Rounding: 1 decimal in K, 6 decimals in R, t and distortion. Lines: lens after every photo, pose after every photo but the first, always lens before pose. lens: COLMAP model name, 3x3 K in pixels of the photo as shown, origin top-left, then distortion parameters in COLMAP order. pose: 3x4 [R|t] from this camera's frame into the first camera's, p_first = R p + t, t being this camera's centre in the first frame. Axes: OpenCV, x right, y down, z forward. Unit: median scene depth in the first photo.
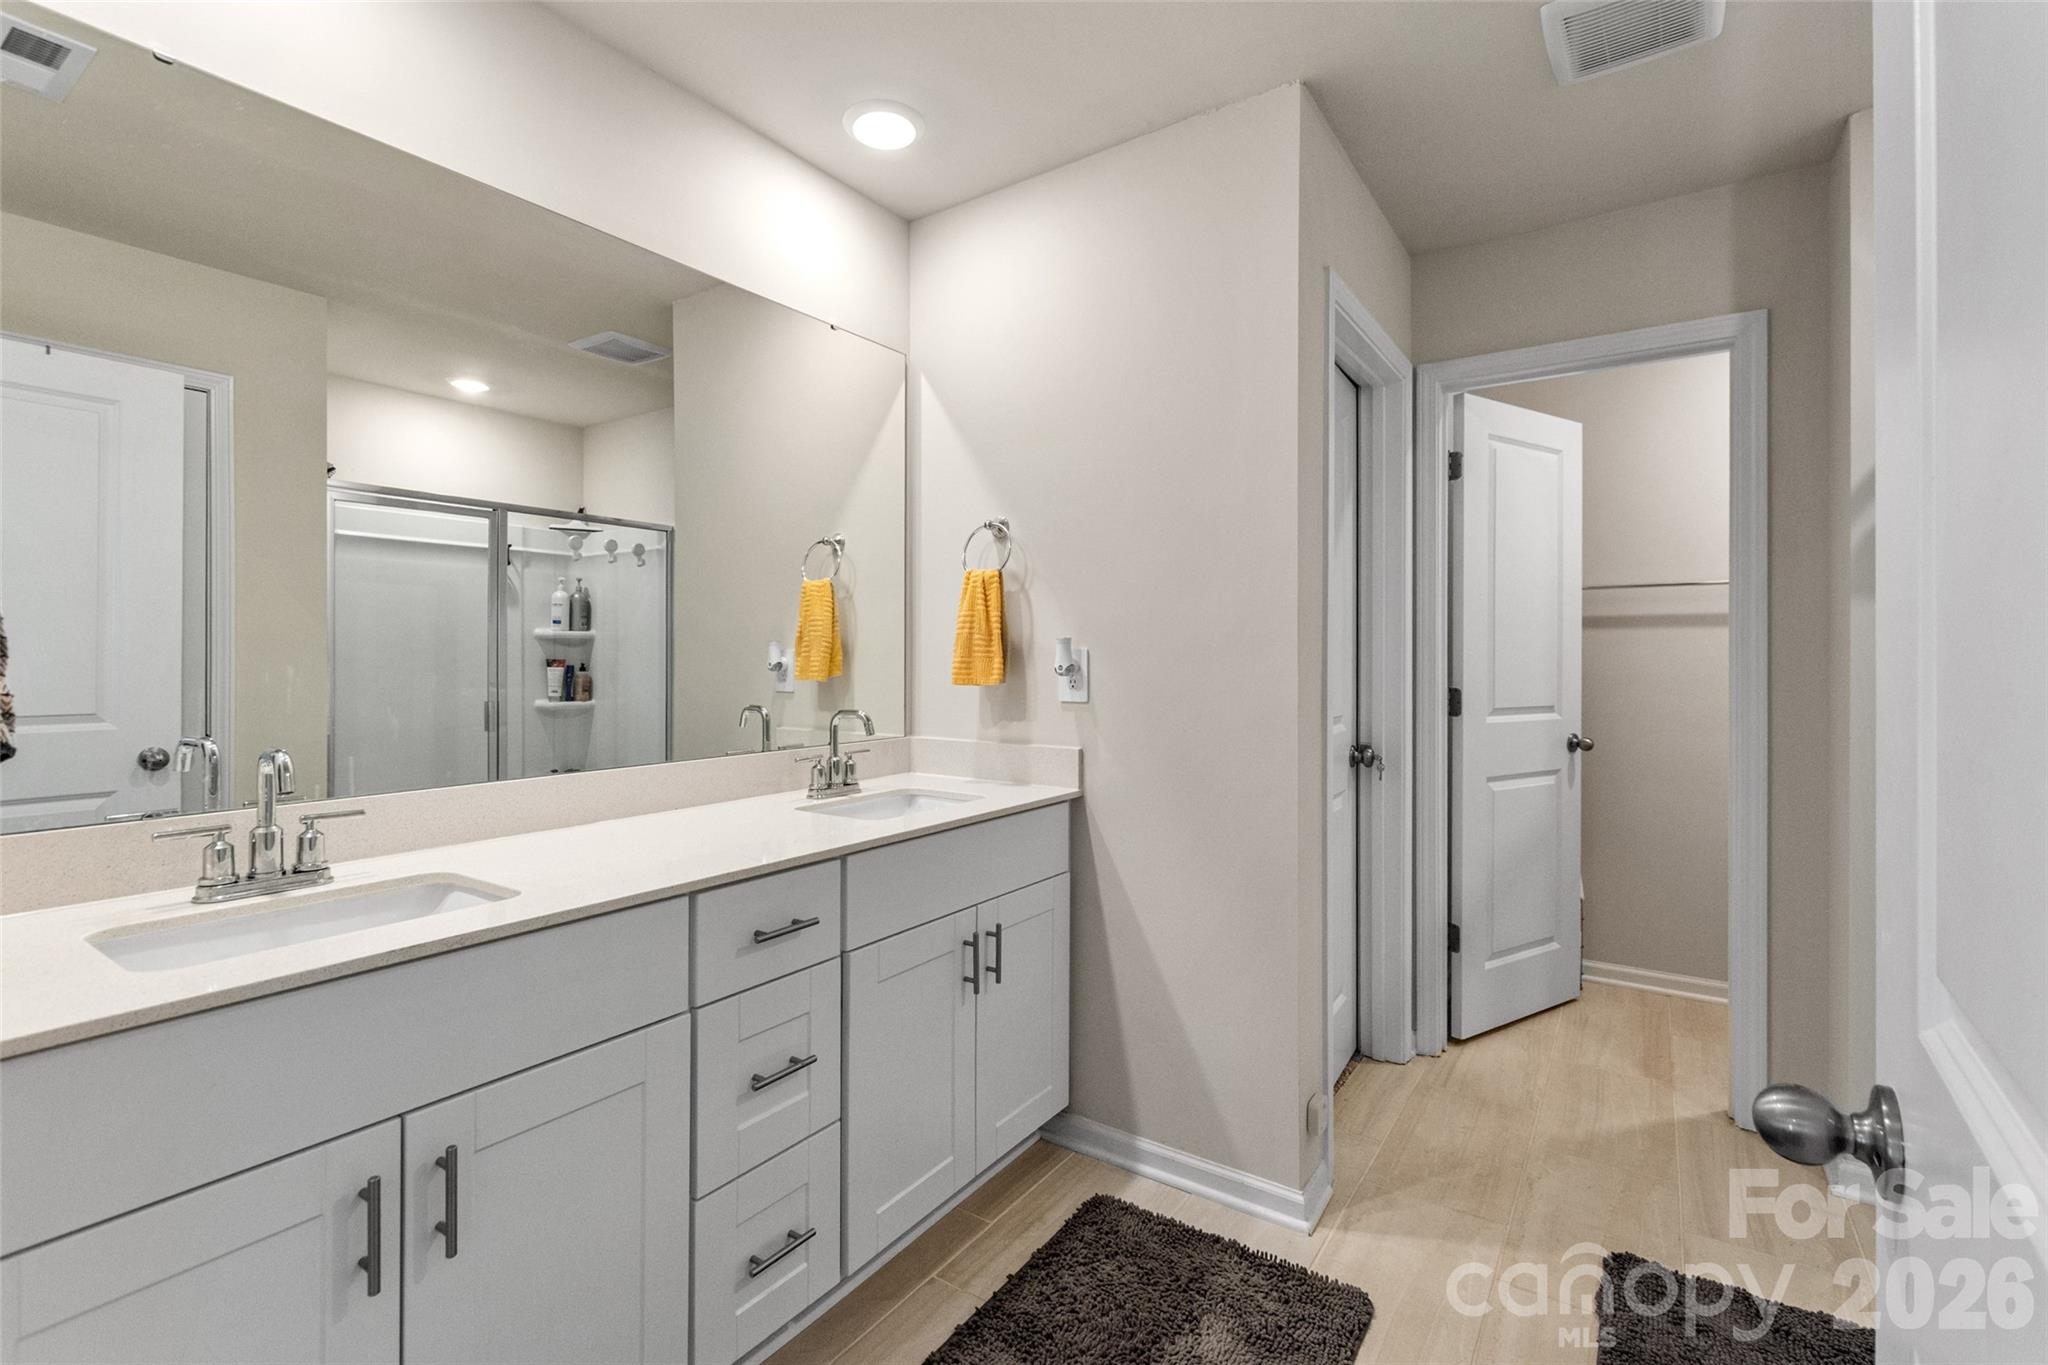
lens RADIAL K [[924.9, 0, 1039.7], [0, 924.9, 660.6], [0, 0, 1]] dist [0.001229, -0.000108]
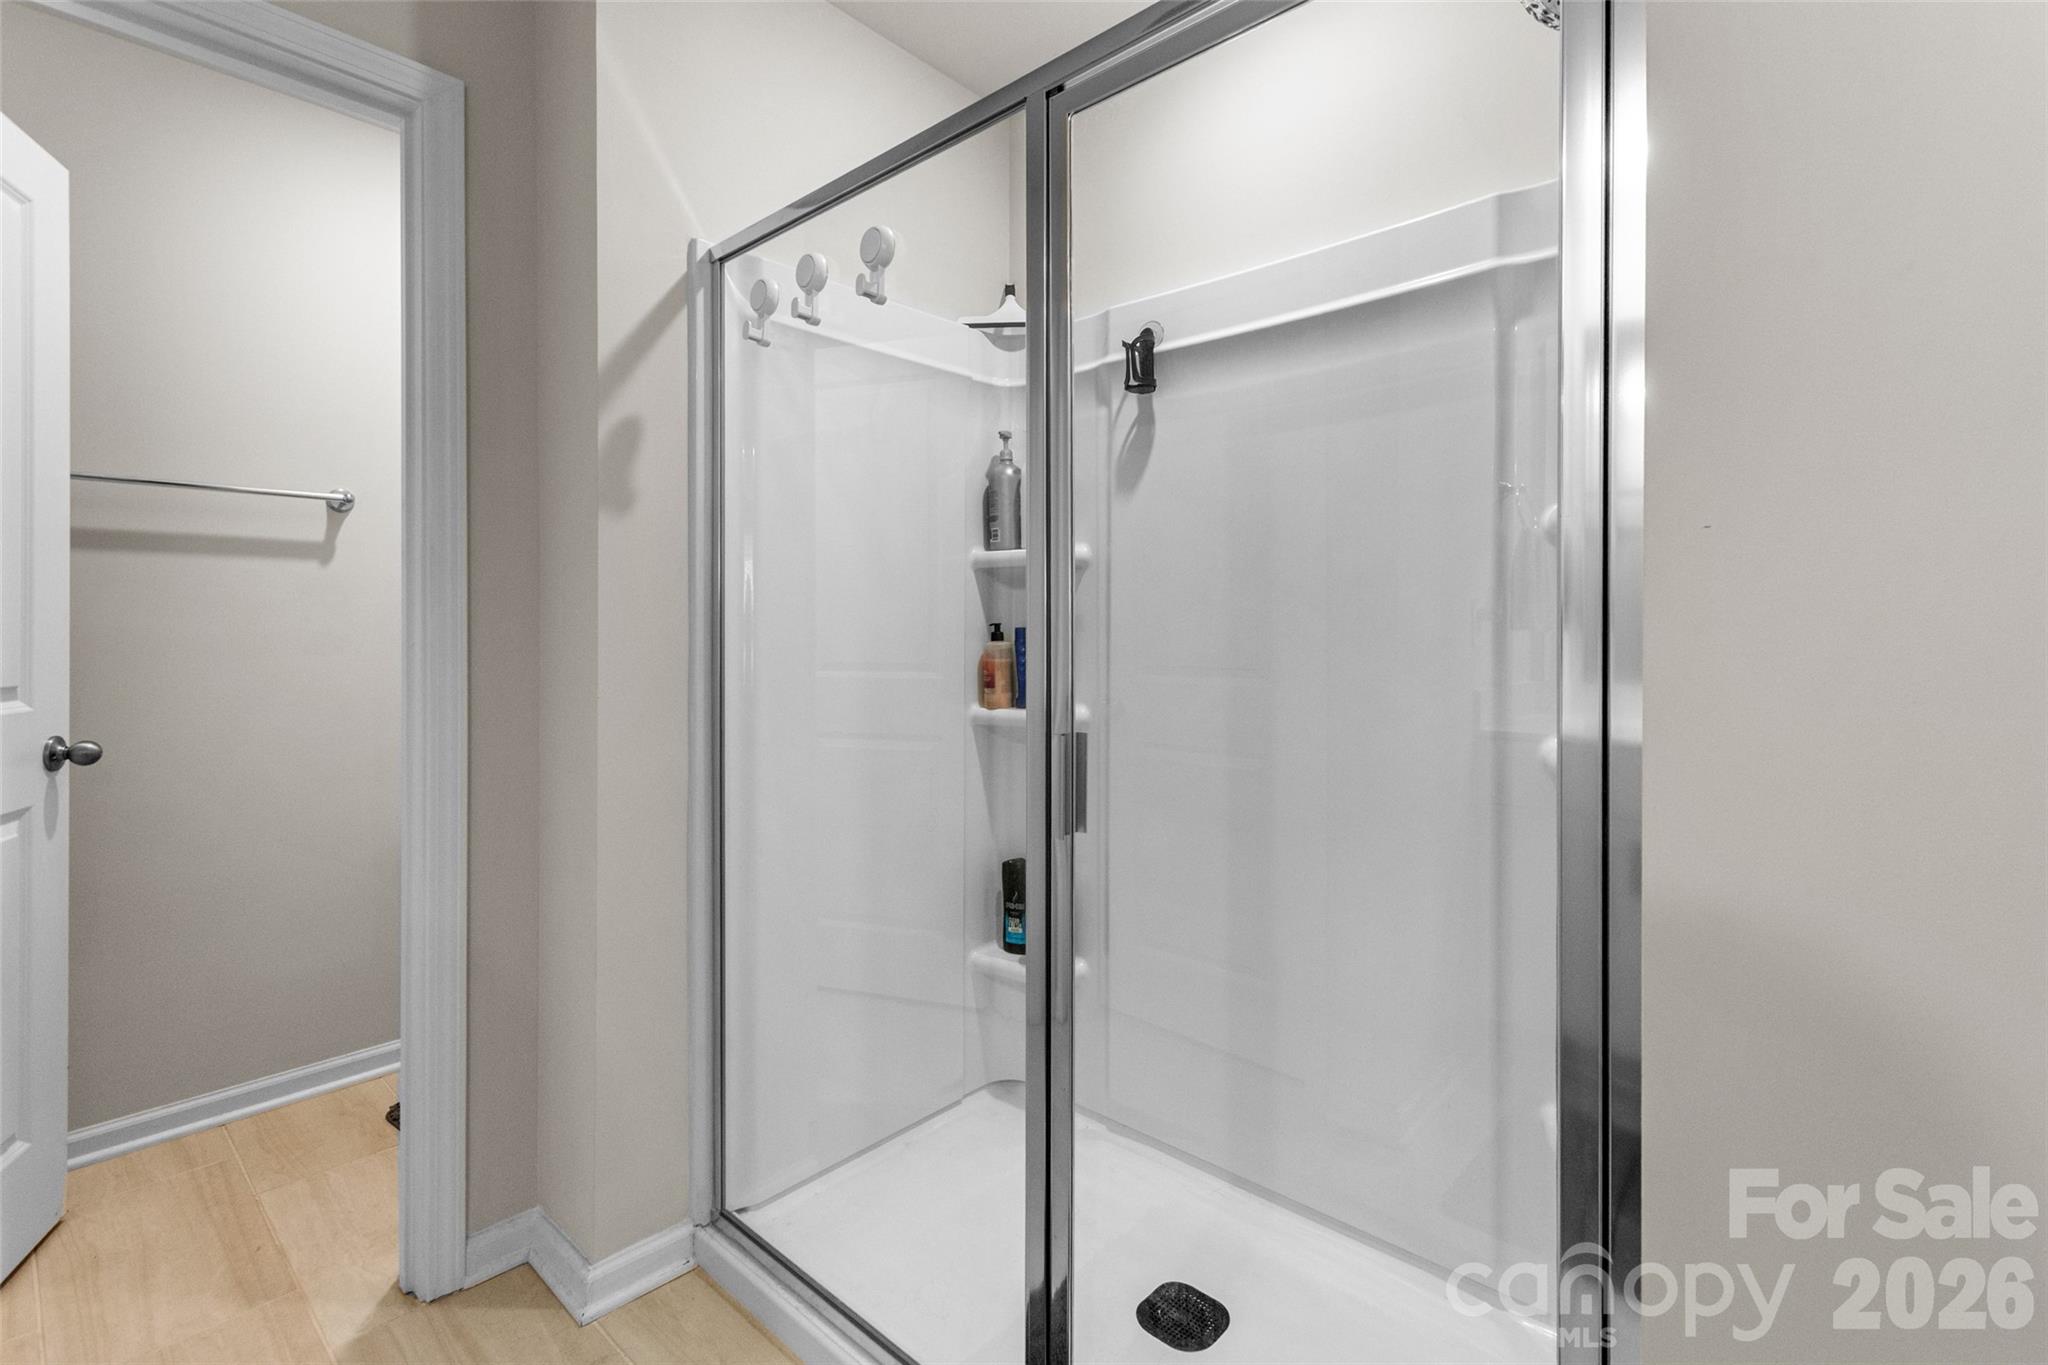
lens RADIAL K [[928.1, 0, 1038.8], [0, 928.1, 642.3], [0, 0, 1]] dist [0.011440, 0.000212]
pose [[0.157197, 0.000571, 0.987567, 0.123491], [0.006909, 0.999975, -0.001678, 0.028721], [-0.987543, 0.007087, 0.157189, 0.348282]]
